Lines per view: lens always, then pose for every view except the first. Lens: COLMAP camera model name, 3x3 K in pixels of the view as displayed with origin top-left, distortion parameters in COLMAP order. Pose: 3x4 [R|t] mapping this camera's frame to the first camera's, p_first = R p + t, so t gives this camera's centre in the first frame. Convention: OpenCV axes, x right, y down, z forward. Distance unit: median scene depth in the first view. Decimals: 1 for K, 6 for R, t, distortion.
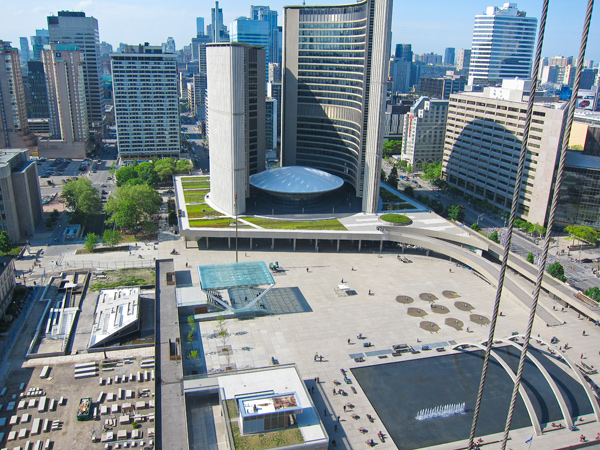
lens RADIAL K [[505.1, 0, 300.0], [0, 505.1, 225.0], [0, 0, 1]] dist [-0.052940, 0.008740]
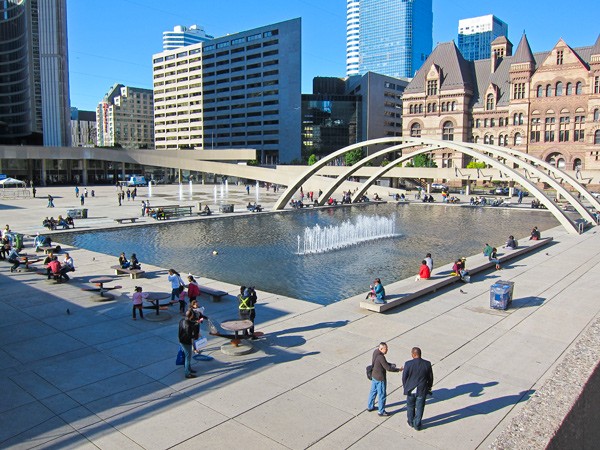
lens RADIAL K [[505.1, 0, 300.0], [0, 505.1, 225.0], [0, 0, 1]] dist [-0.052940, 0.008740]
pose [[0.830285, -0.091479, 0.549780, 0.028703], [0.195380, 0.971613, -0.133396, 0.128449], [-0.521971, 0.218172, 0.824589, 0.243192]]
